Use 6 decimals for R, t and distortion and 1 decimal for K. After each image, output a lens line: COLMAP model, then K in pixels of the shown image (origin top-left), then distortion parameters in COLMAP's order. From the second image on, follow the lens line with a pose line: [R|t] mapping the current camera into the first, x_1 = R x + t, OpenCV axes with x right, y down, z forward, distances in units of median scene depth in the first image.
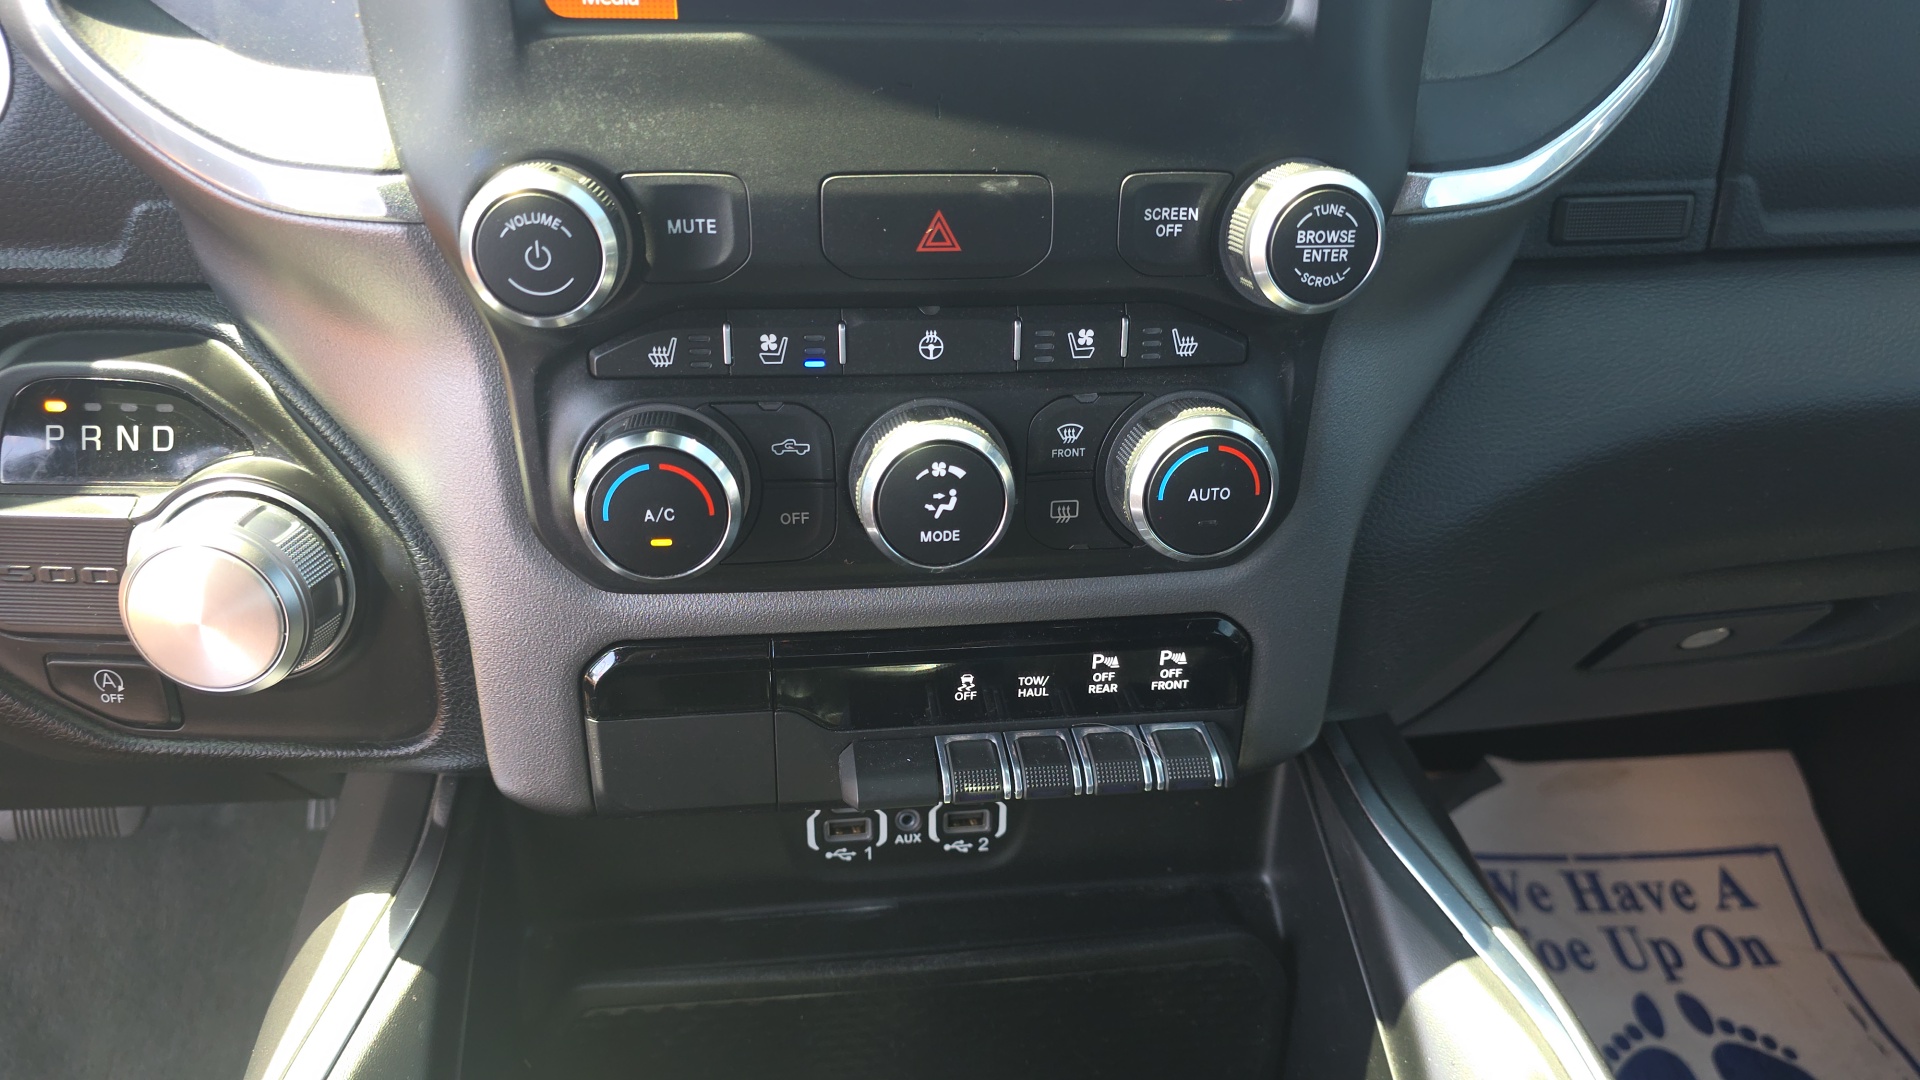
lens RADIAL K [[1317.1, 0, 954.5], [0, 1317.1, 550.5], [0, 0, 1]] dist [0.071198, -0.133916]
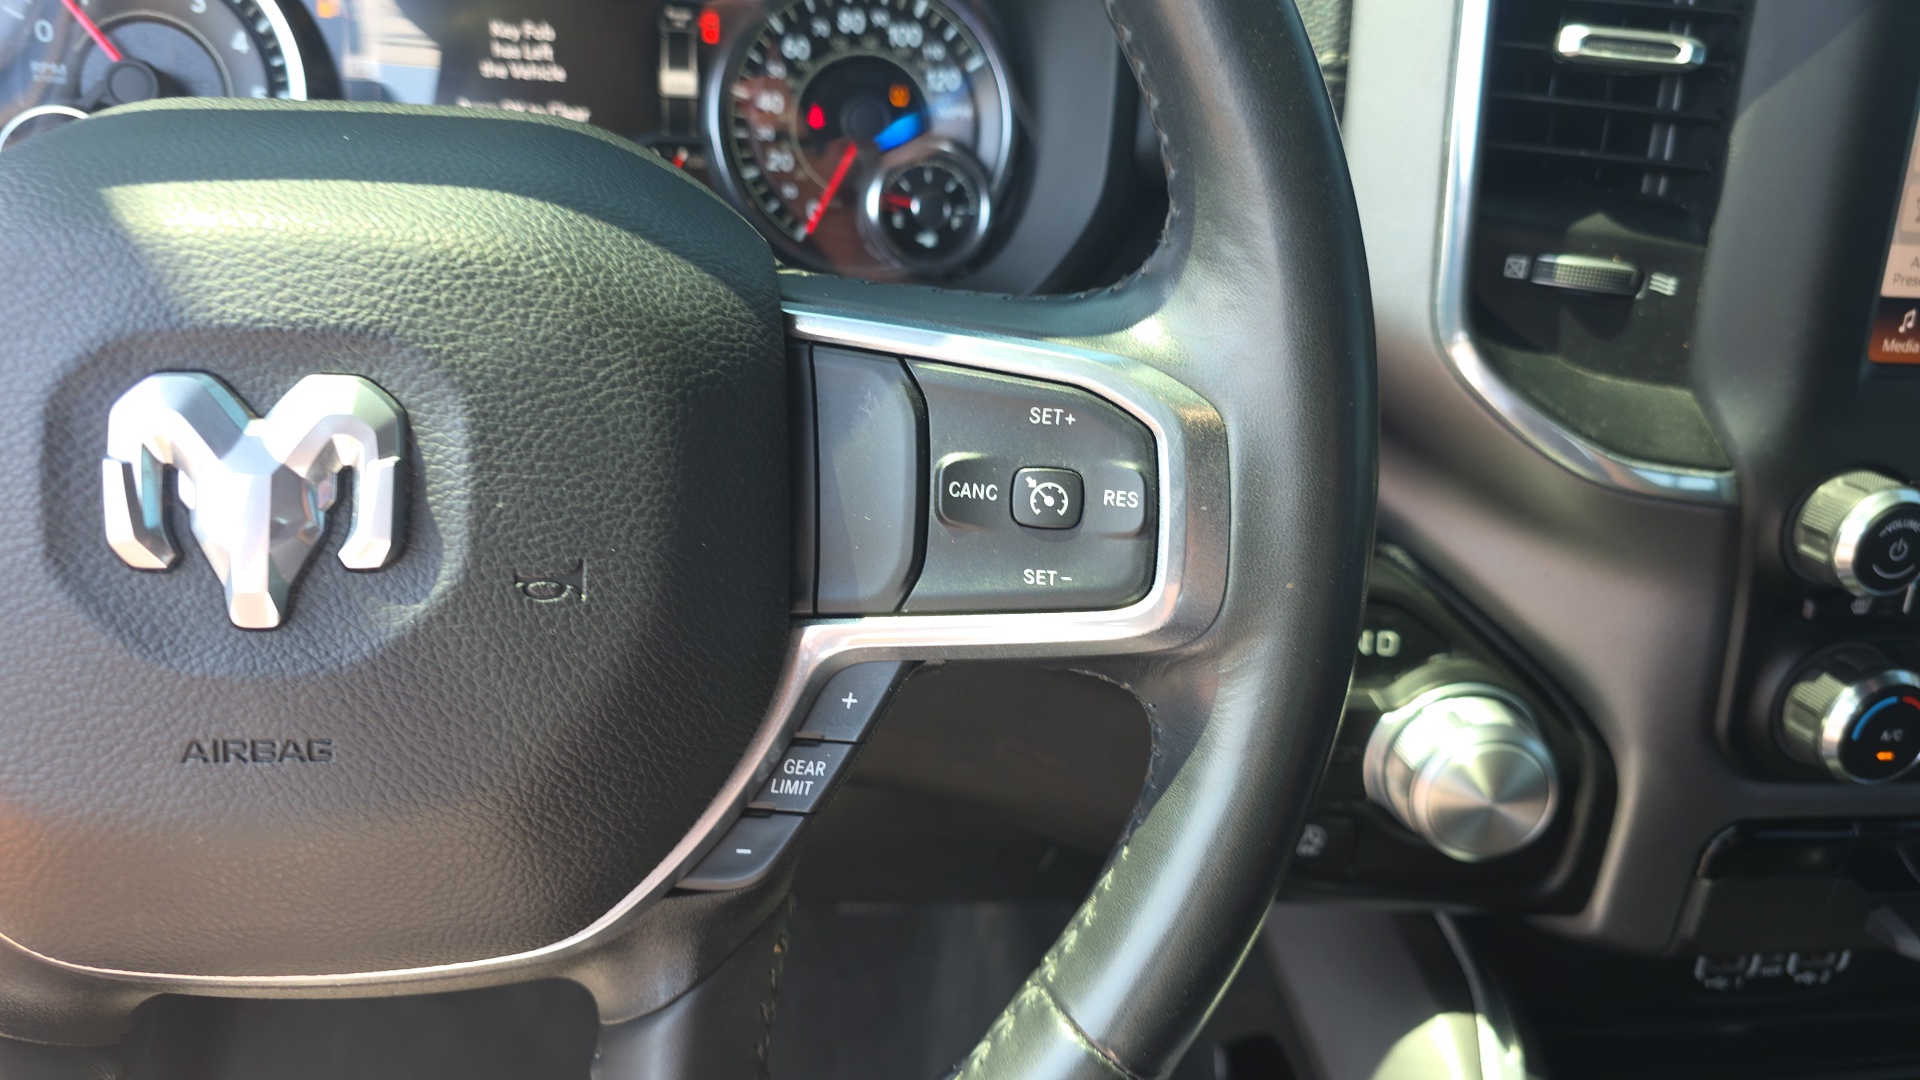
lens RADIAL K [[1355.1, 0, 947.8], [0, 1355.1, 525.5], [0, 0, 1]] dist [0.030547, -0.068633]
pose [[0.999108, 0.038285, 0.017839, -1.032557], [-0.037346, 0.998035, -0.050312, -0.114676], [-0.019730, 0.049601, 0.998574, -0.269314]]
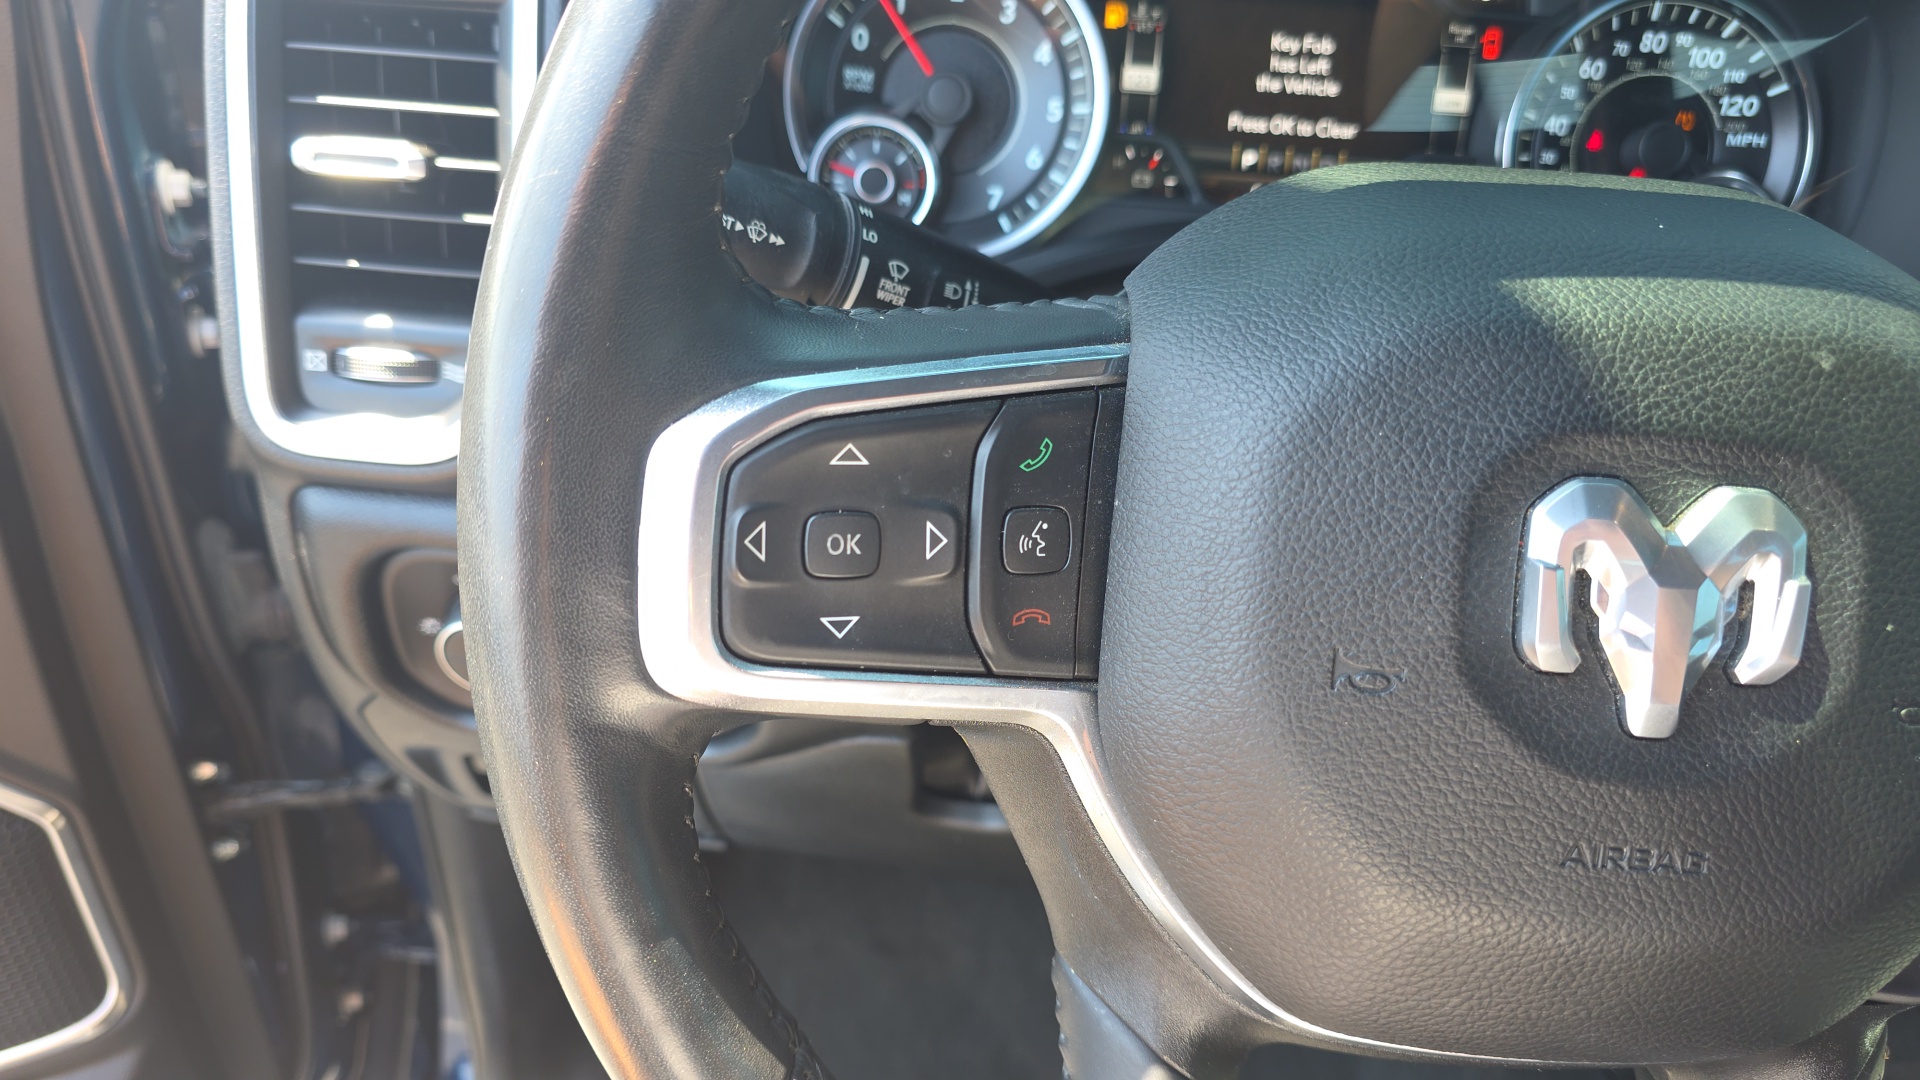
lens RADIAL K [[1341.6, 0, 954.3], [0, 1341.6, 567.0], [0, 0, 1]] dist [0.041150, -0.082673]
pose [[0.989412, 0.104205, -0.101024, -1.609336], [-0.102420, 0.994482, 0.022707, -0.147448], [0.102833, -0.012120, 0.994625, -0.281888]]
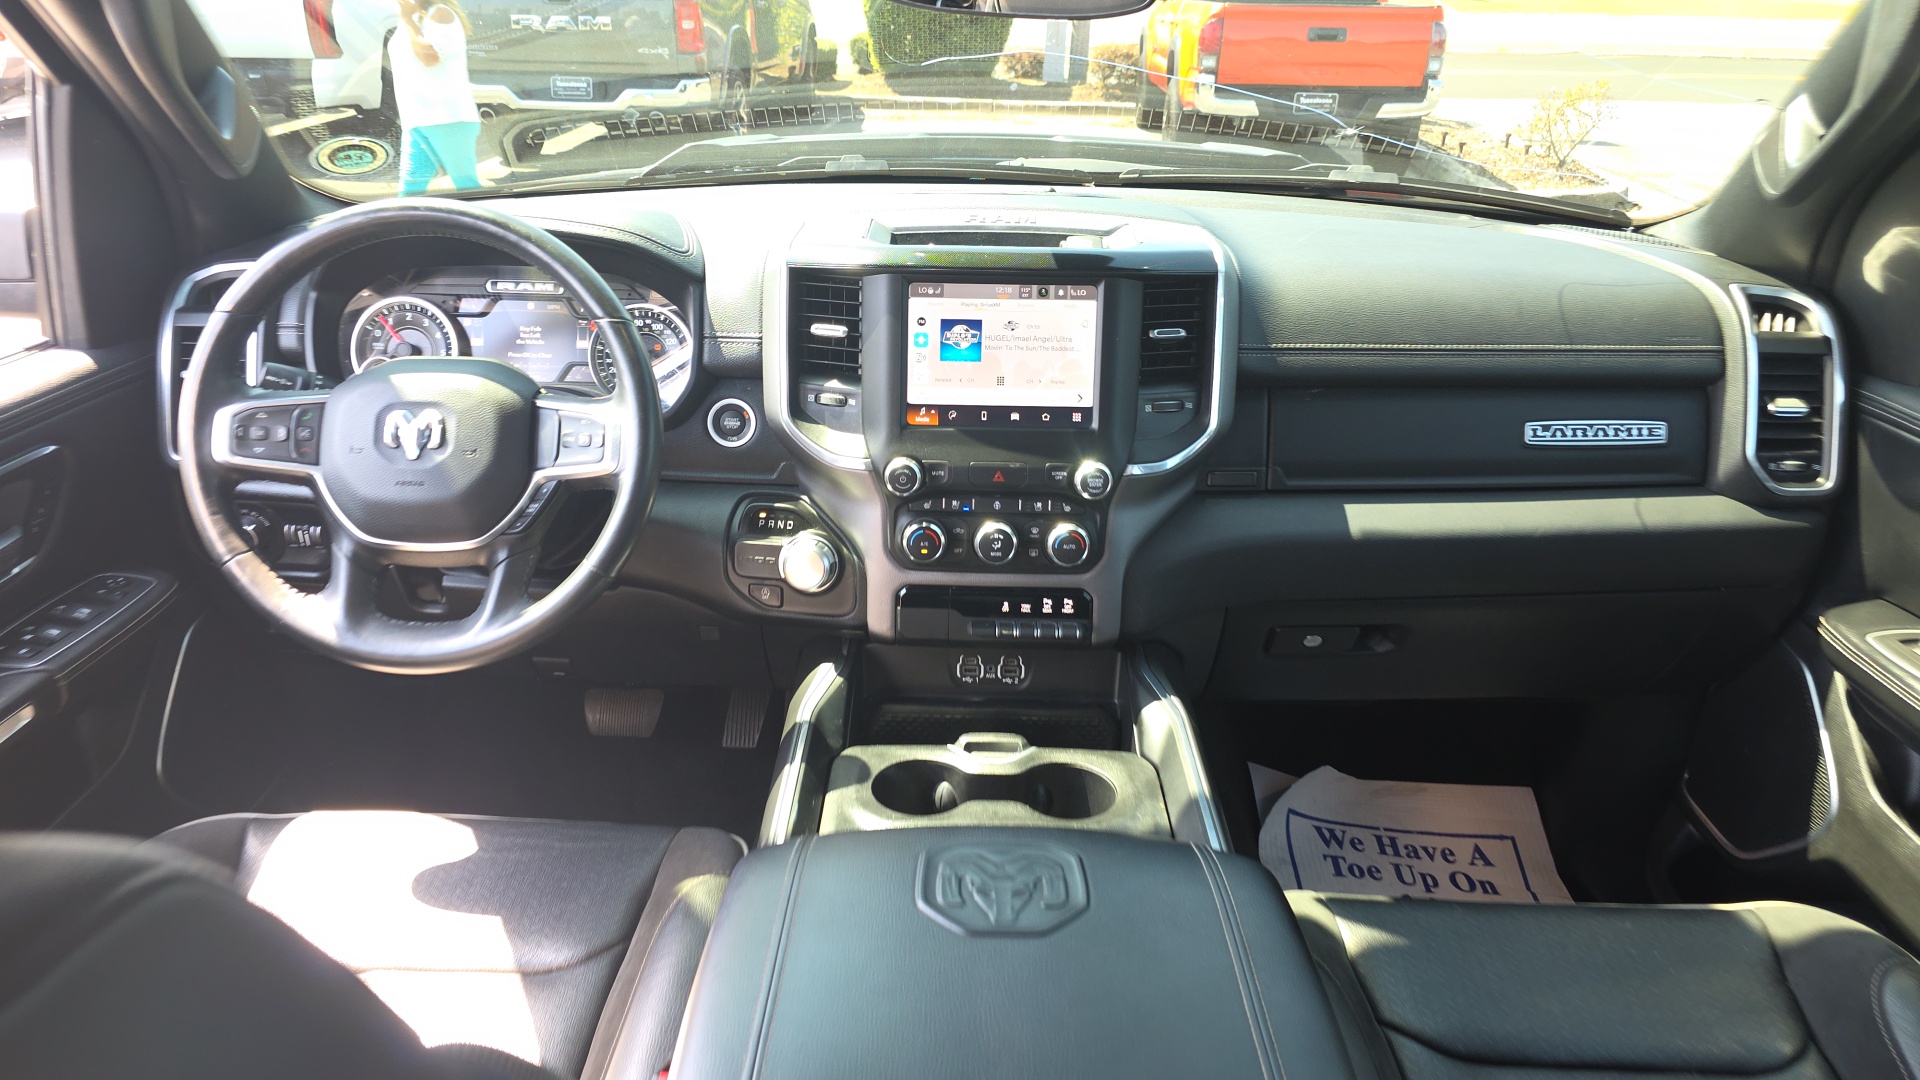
lens RADIAL K [[1291.9, 0, 942.5], [0, 1291.9, 544.9], [0, 0, 1]] dist [0.113199, -0.169578]
pose [[0.988768, 0.036975, -0.144811, 0.341010], [-0.062782, 0.982038, -0.177934, 0.579164], [0.135631, 0.185027, 0.973329, -2.411941]]
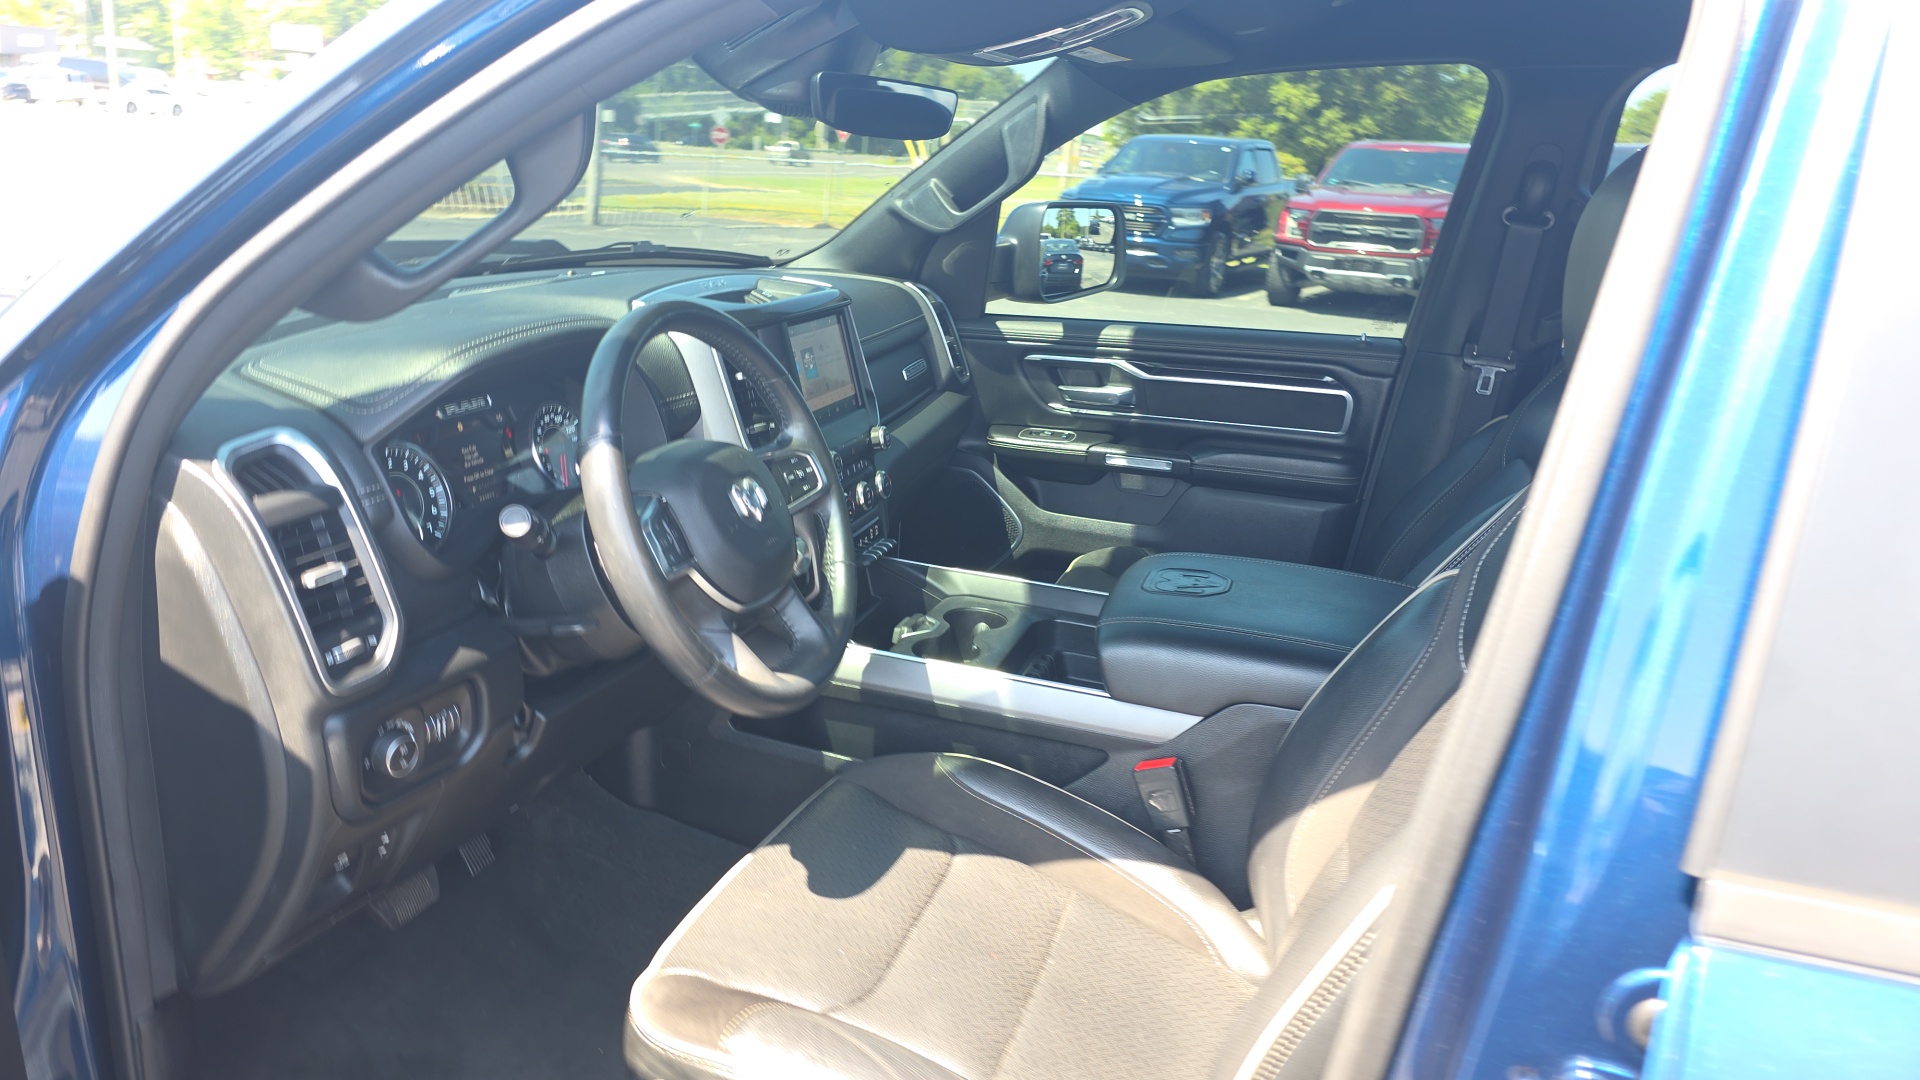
lens RADIAL K [[1286.7, 0, 909.3], [0, 1286.7, 540.7], [0, 0, 1]] dist [0.005306, -0.019144]
pose [[0.461496, -0.276610, 0.842917, -4.038575], [0.468410, 0.882884, 0.033272, 0.027053], [-0.753401, 0.379476, 0.537014, -1.724973]]
